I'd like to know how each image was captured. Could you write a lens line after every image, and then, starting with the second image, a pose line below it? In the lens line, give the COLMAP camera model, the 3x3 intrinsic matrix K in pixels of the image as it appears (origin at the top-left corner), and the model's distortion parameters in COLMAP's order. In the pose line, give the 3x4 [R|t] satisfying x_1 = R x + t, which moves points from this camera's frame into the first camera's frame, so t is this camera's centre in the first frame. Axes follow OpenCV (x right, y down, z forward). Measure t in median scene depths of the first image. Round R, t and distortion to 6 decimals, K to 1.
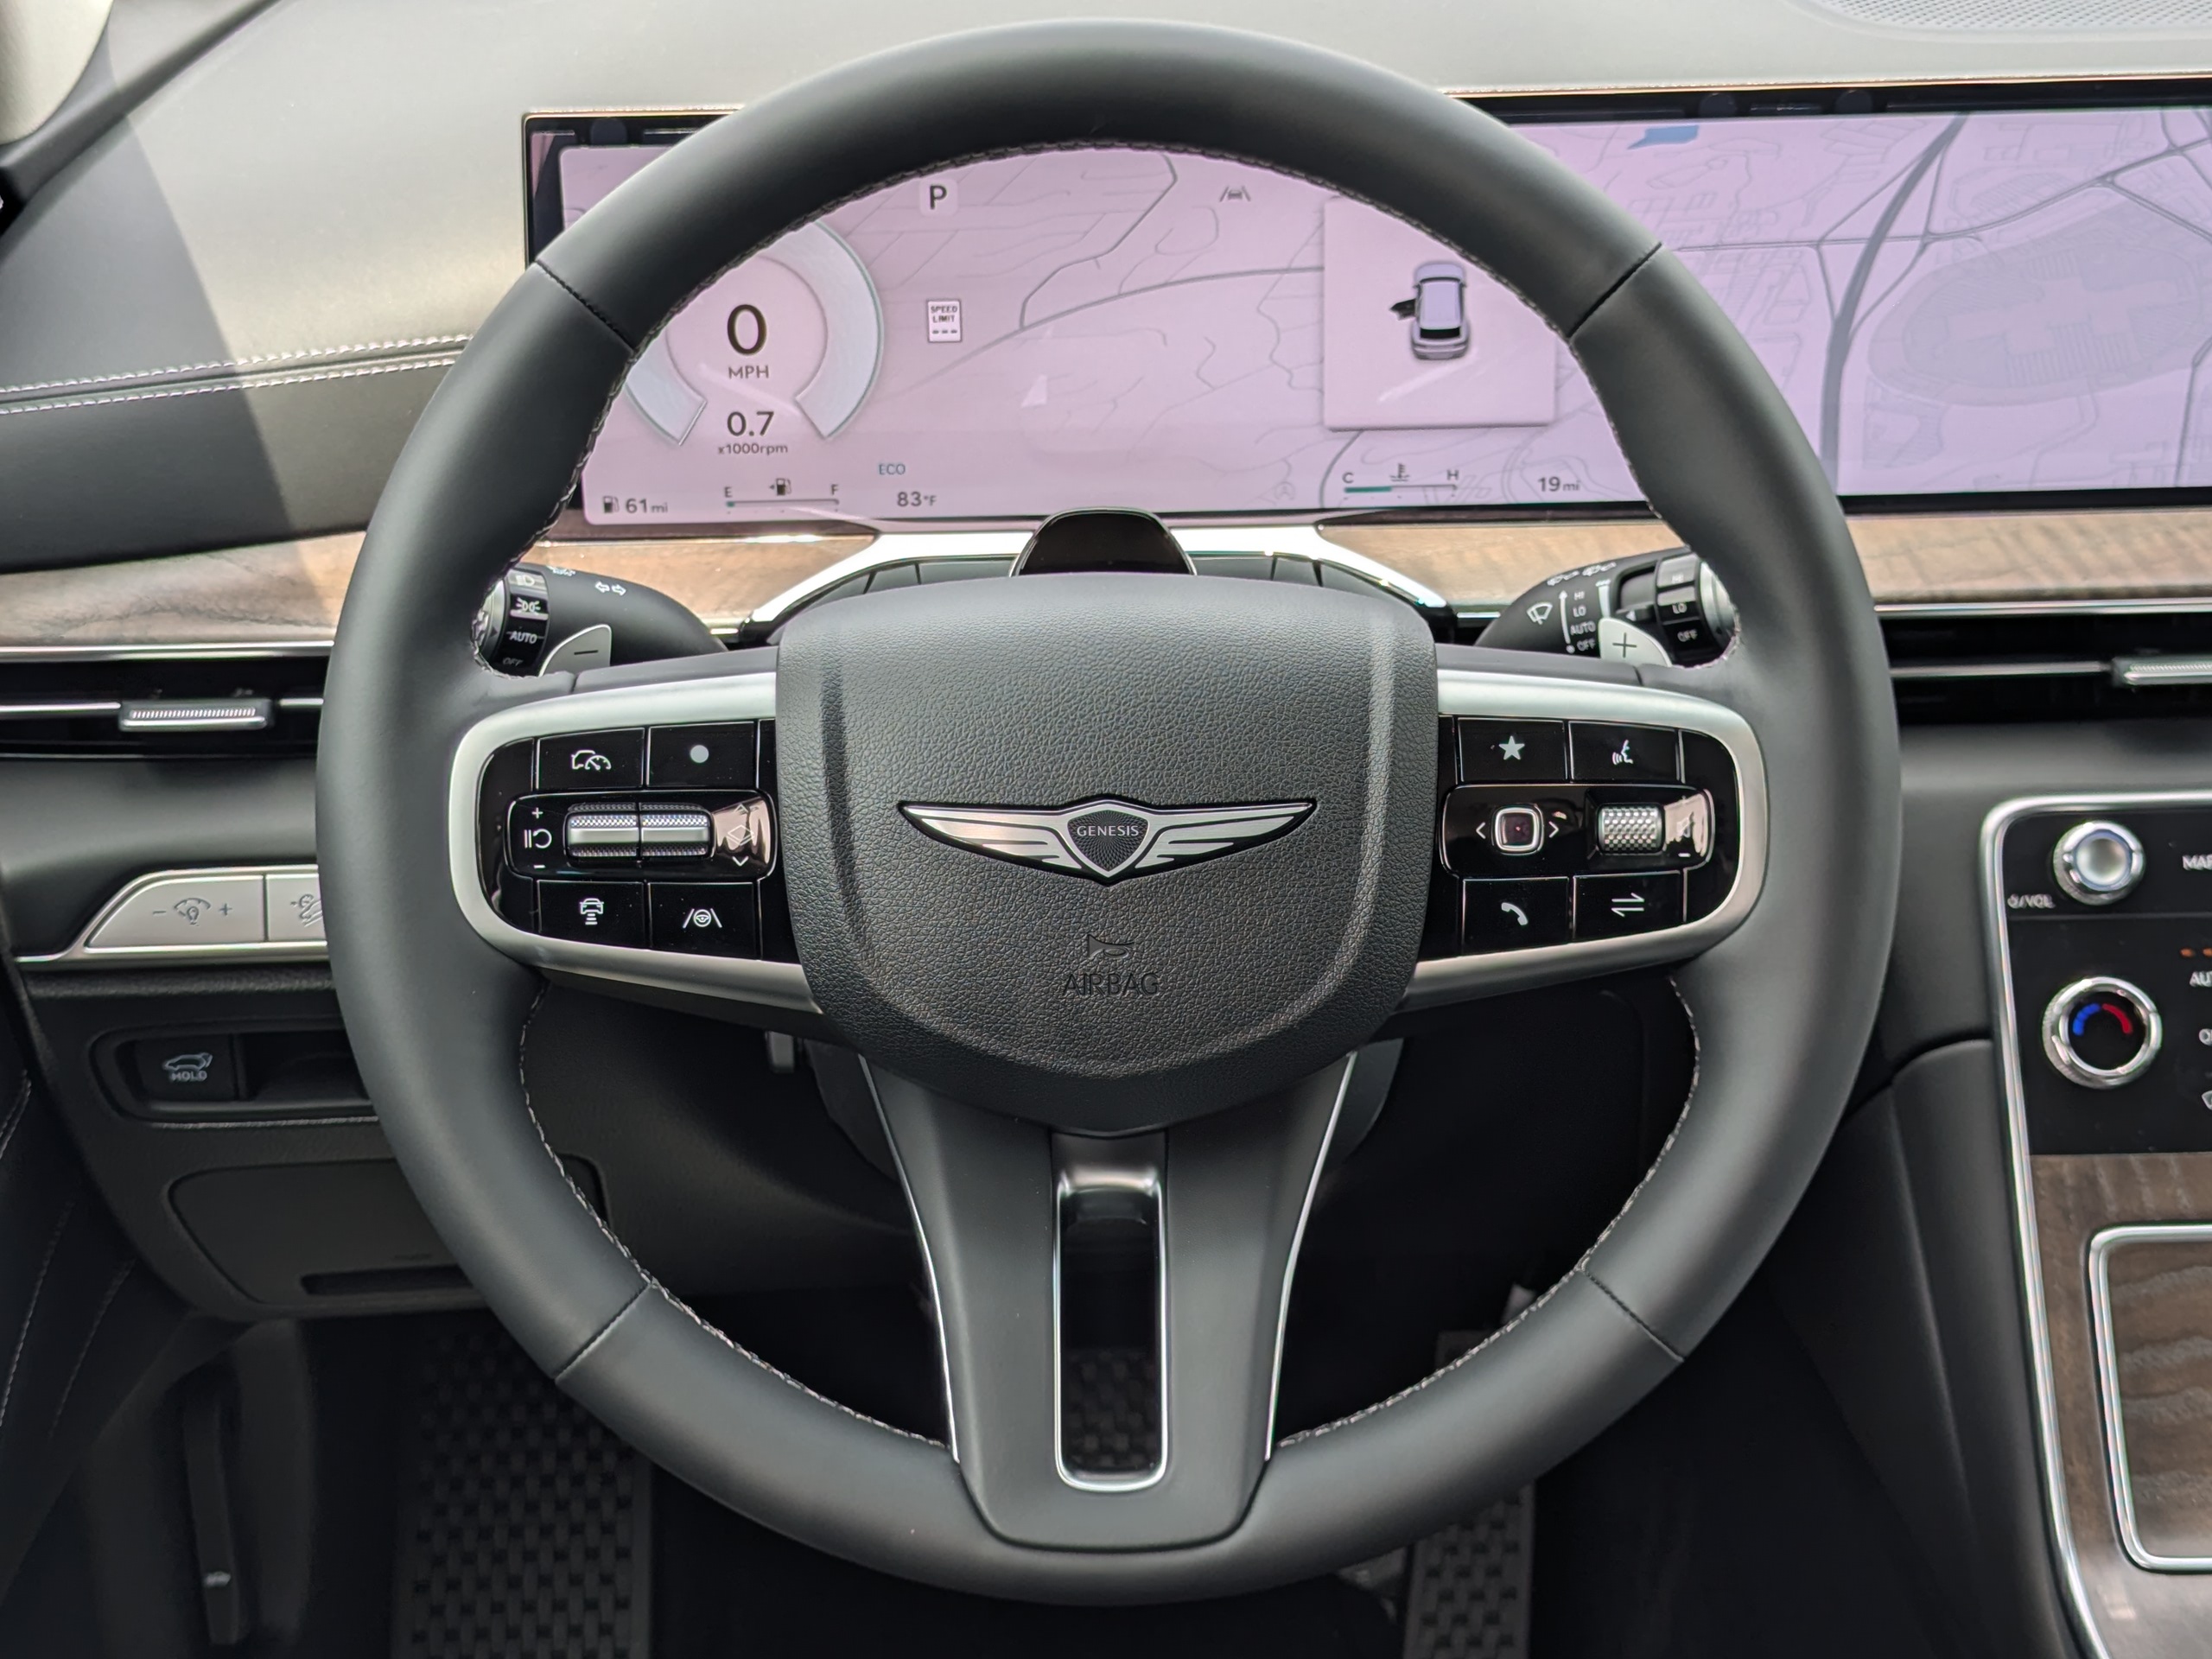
lens RADIAL K [[4263.8, 0, 1043.5], [0, 4263.8, 769.2], [0, 0, 1]] dist [0.200089, -0.892619]
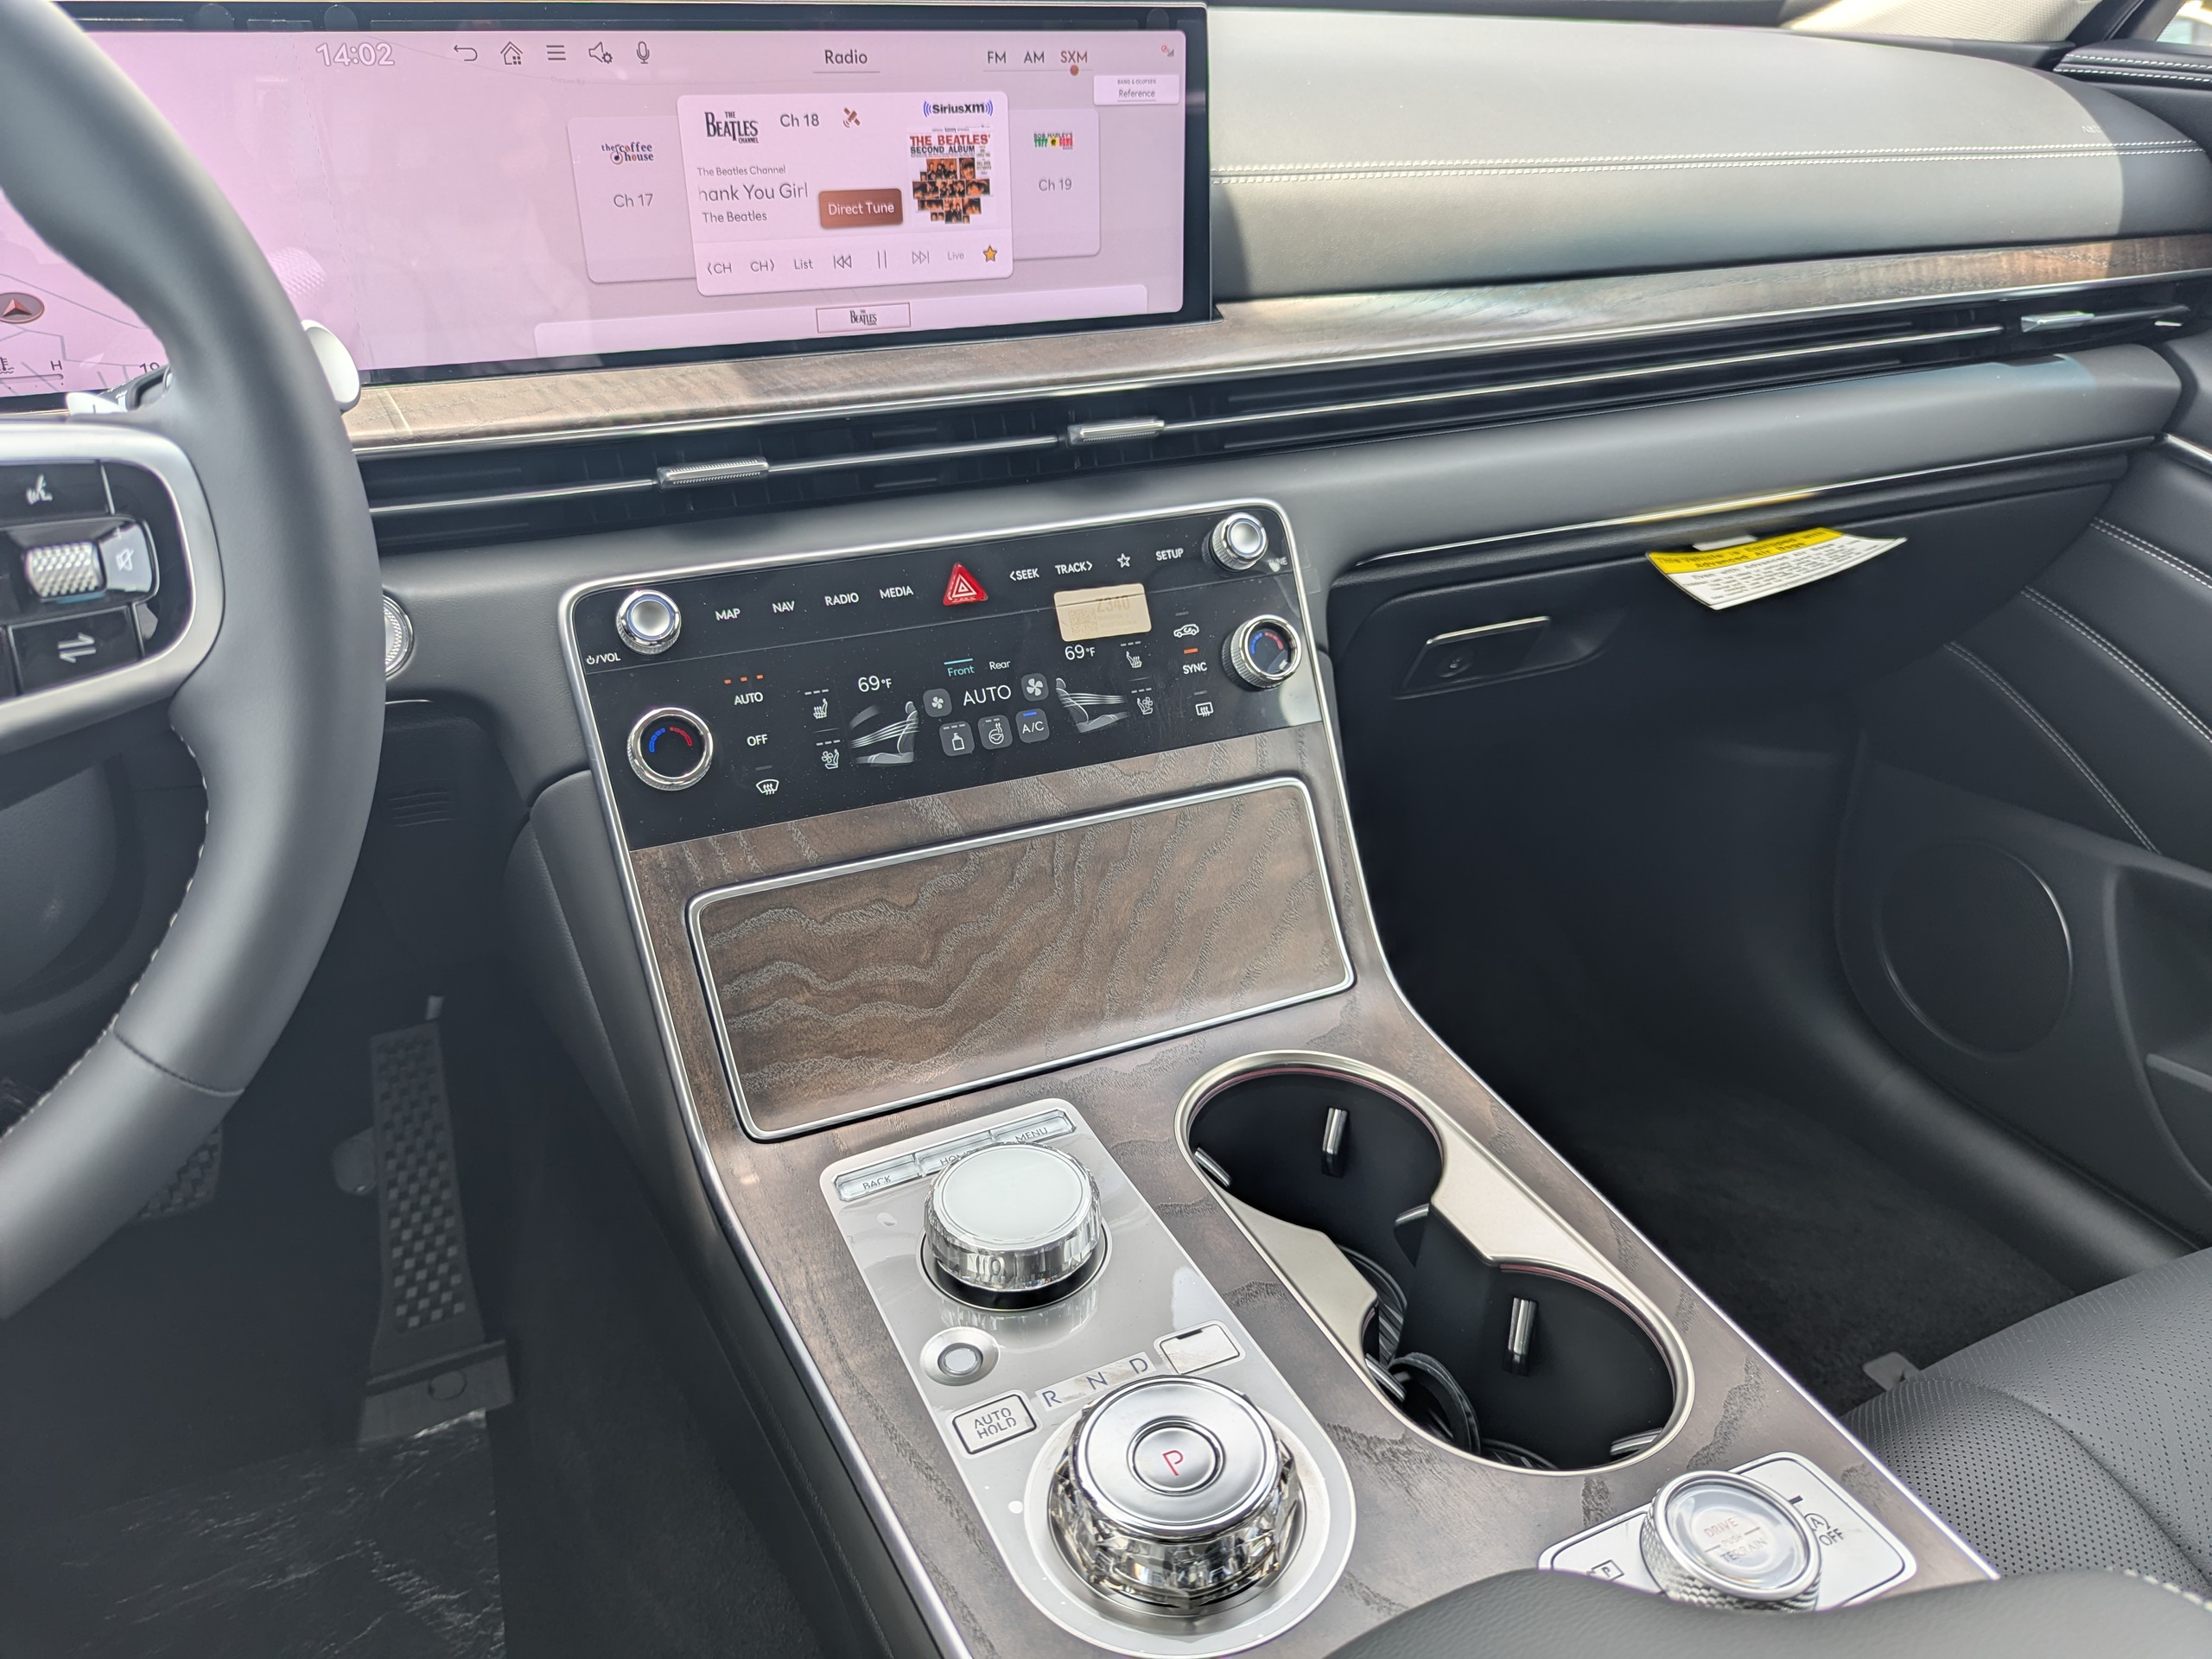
lens RADIAL K [[1587.9, 0, 1084.9], [0, 1587.9, 848.5], [0, 0, 1]] dist [0.037622, -0.057941]
pose [[0.911504, -0.166603, 0.376038, 0.197683], [0.142394, 0.985572, 0.091496, 0.073934], [-0.385856, -0.029854, 0.922076, 0.573136]]
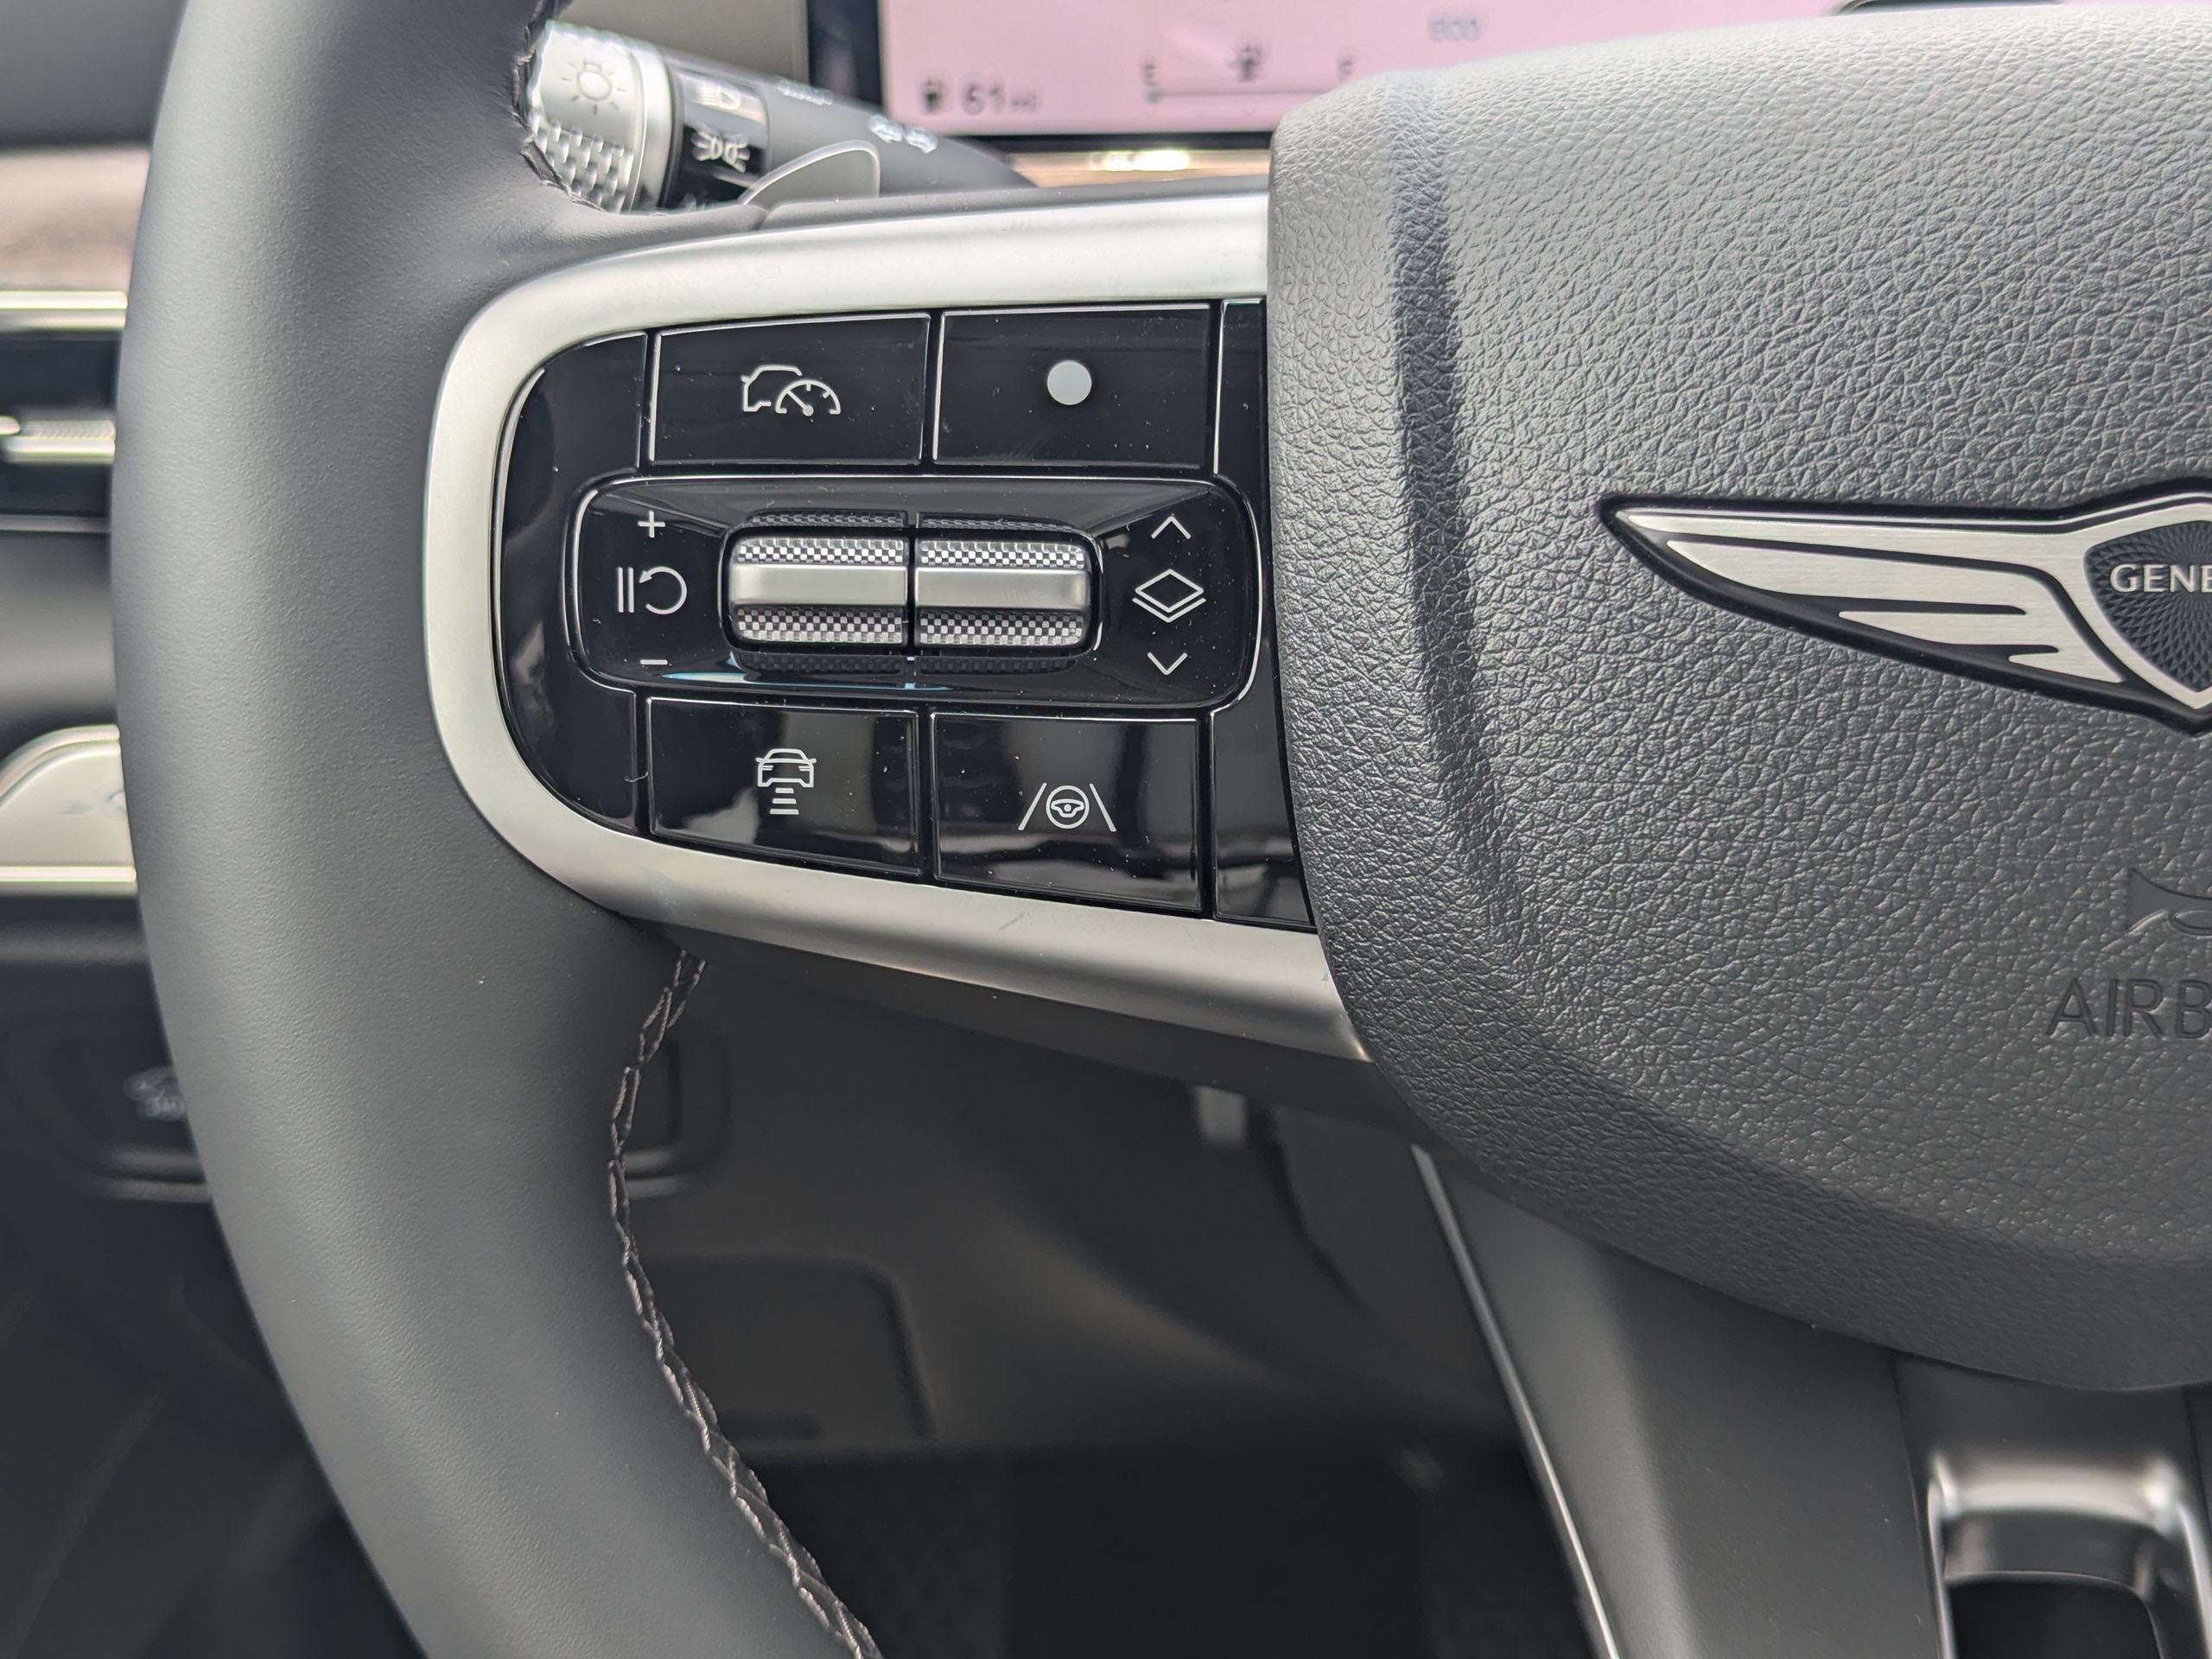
lens RADIAL K [[3099.1, 0, 1139.7], [0, 3099.1, 828.1], [0, 0, 1]] dist [0.110282, -0.032302]
pose [[0.997144, 0.023012, -0.071930, -0.052734], [-0.022950, 0.999735, 0.001684, 0.036045], [0.071950, -0.000029, 0.997408, 0.715059]]
